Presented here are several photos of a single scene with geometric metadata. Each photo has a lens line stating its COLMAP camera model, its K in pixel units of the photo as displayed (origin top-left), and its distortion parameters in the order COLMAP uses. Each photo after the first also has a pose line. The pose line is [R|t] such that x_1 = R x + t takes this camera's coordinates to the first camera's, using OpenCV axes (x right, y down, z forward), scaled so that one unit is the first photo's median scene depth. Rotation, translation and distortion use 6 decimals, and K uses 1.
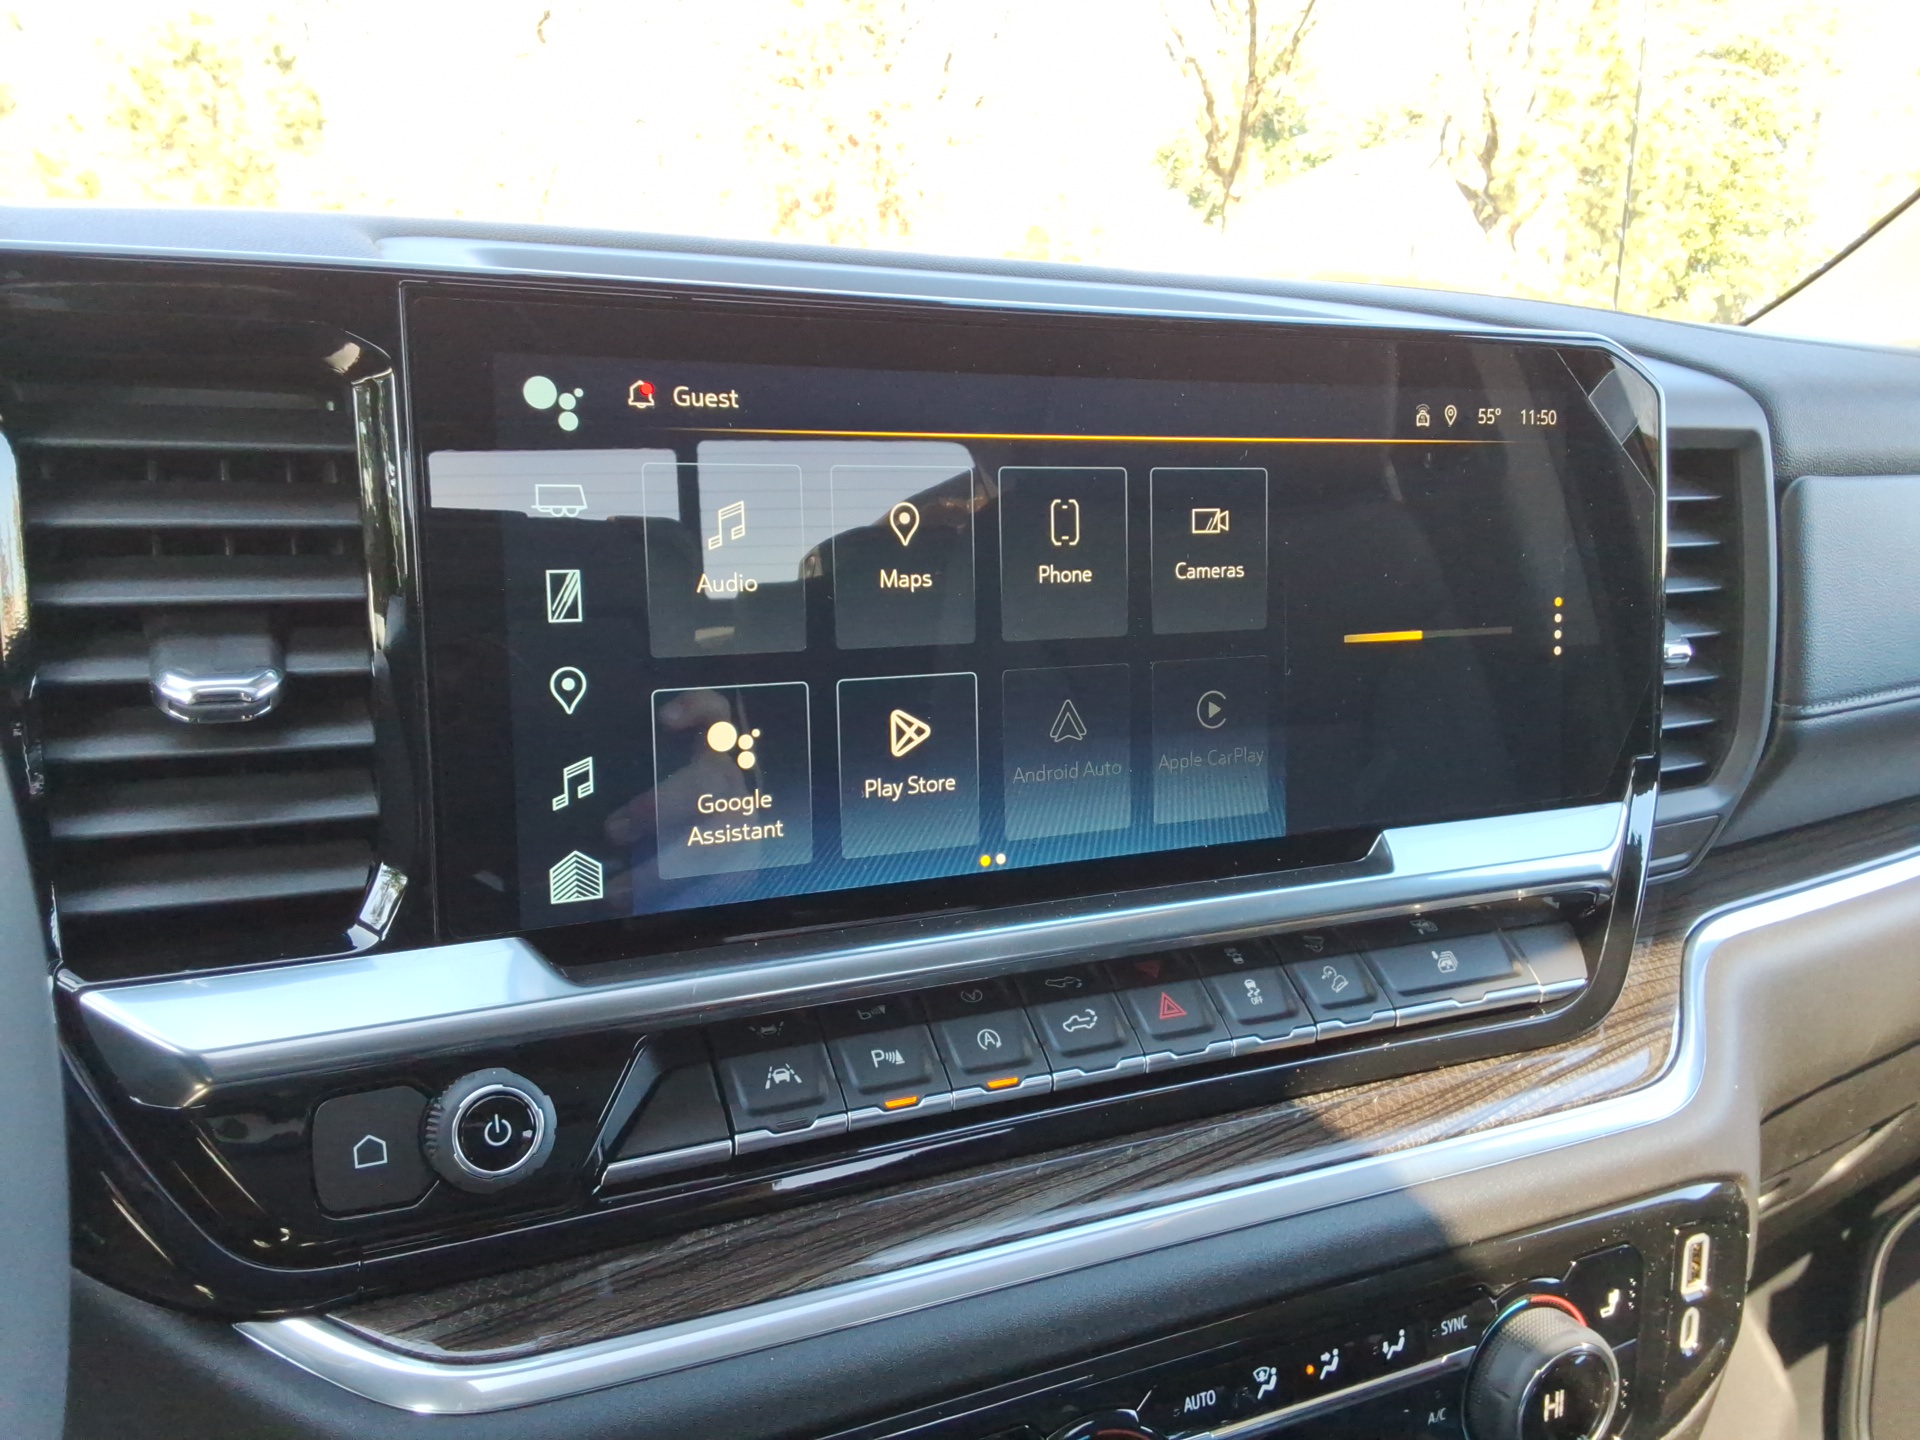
lens RADIAL K [[1541.2, 0, 952.8], [0, 1541.2, 723.6], [0, 0, 1]] dist [0.119027, -0.173661]
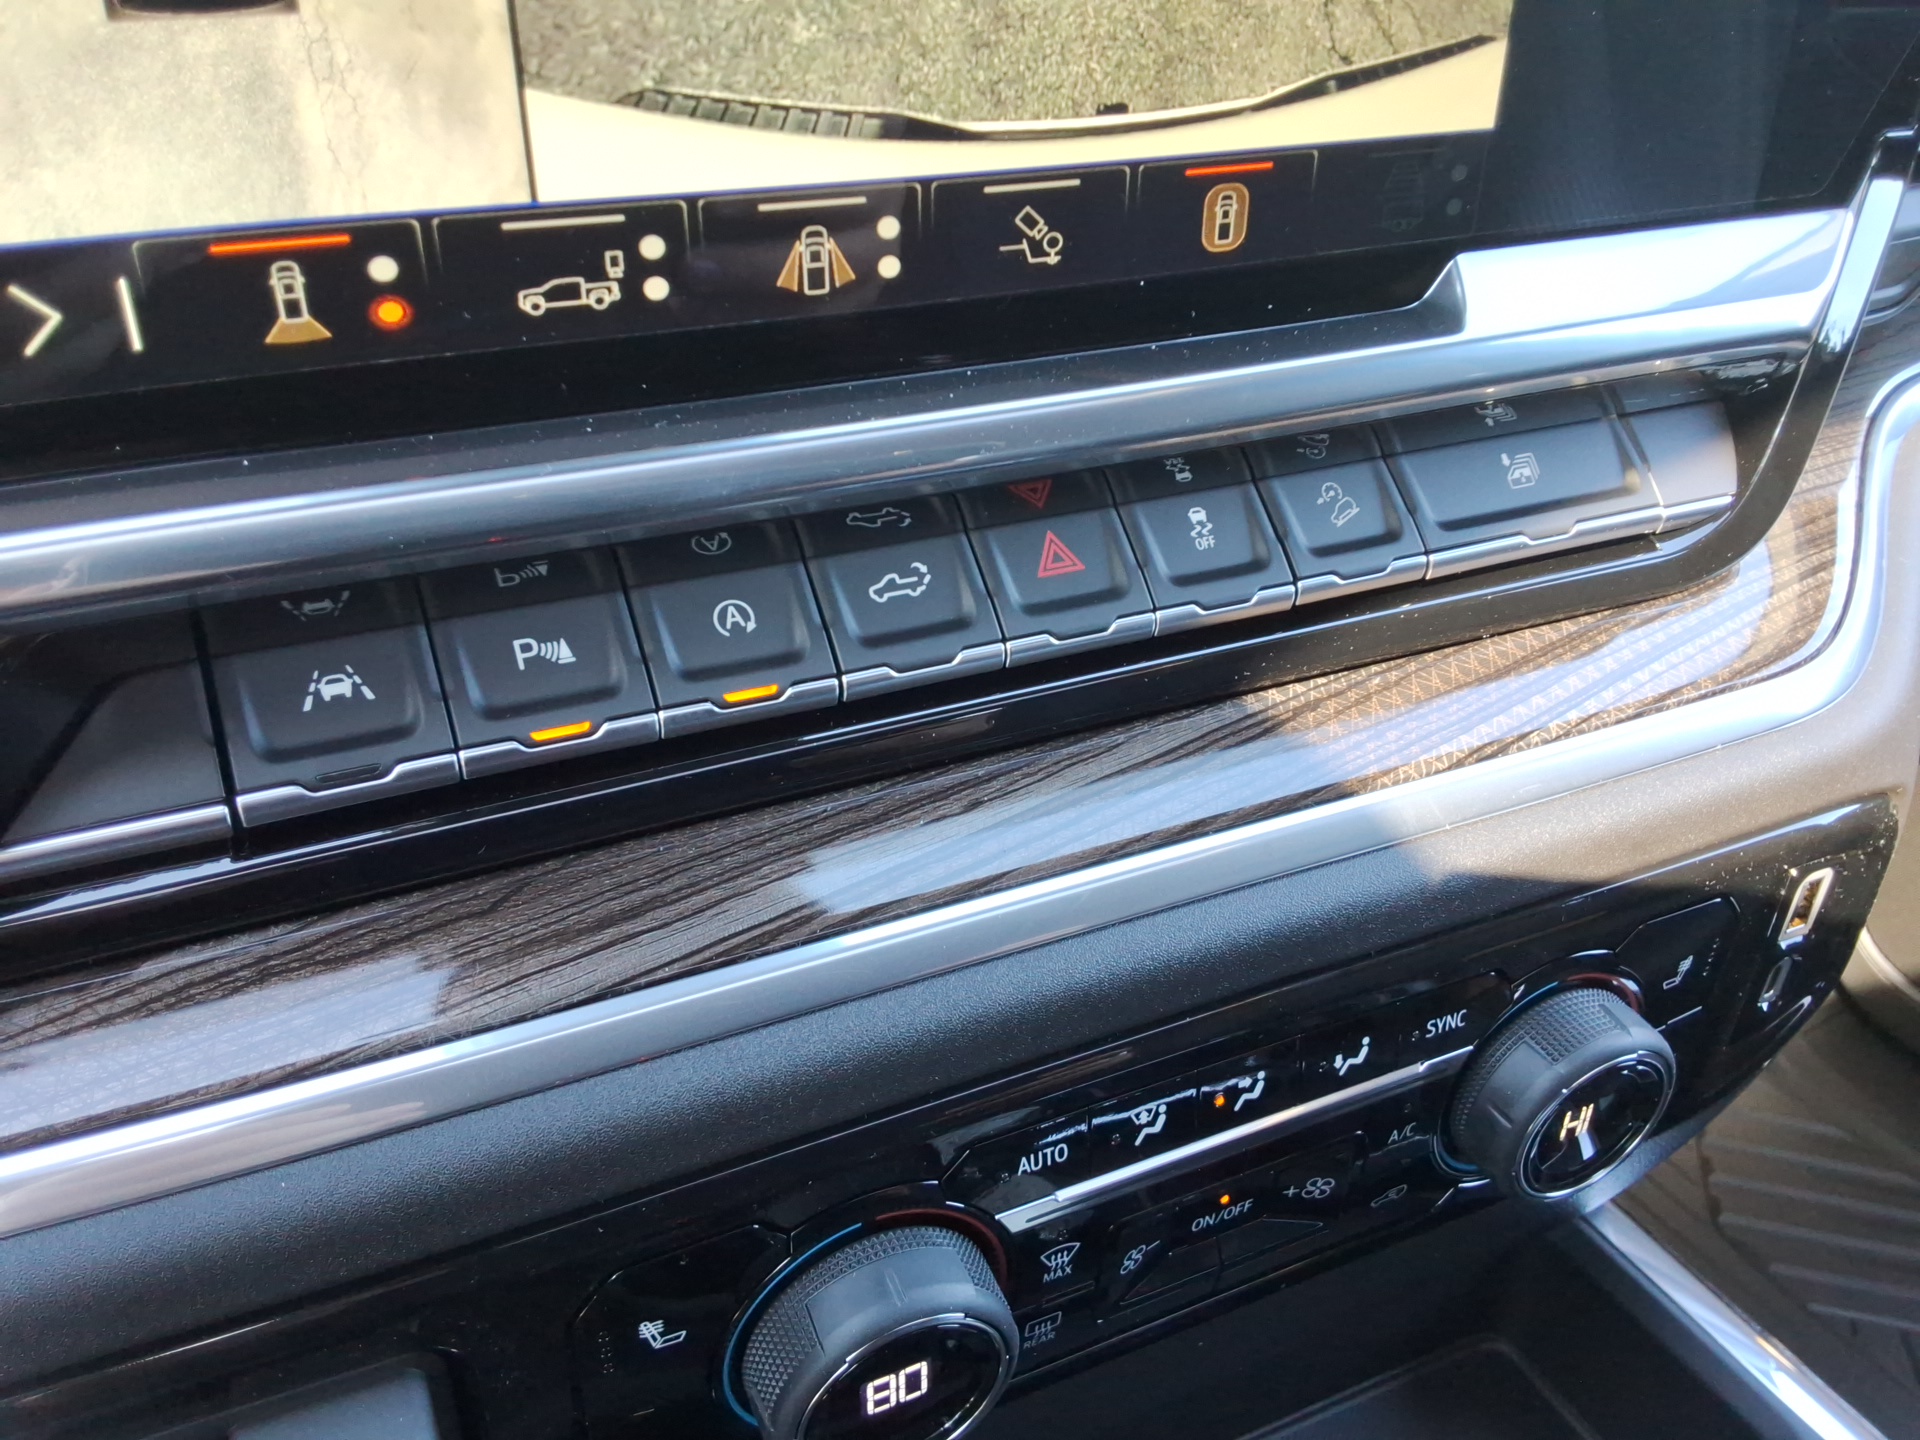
lens RADIAL K [[1541.2, 0, 960.8], [0, 1541.2, 716.4], [0, 0, 1]] dist [0.119027, -0.173661]
pose [[0.999432, 0.032256, -0.009759, 0.110088], [-0.026111, 0.924269, 0.380848, 0.010674], [0.021304, -0.380377, 0.924586, 0.414675]]
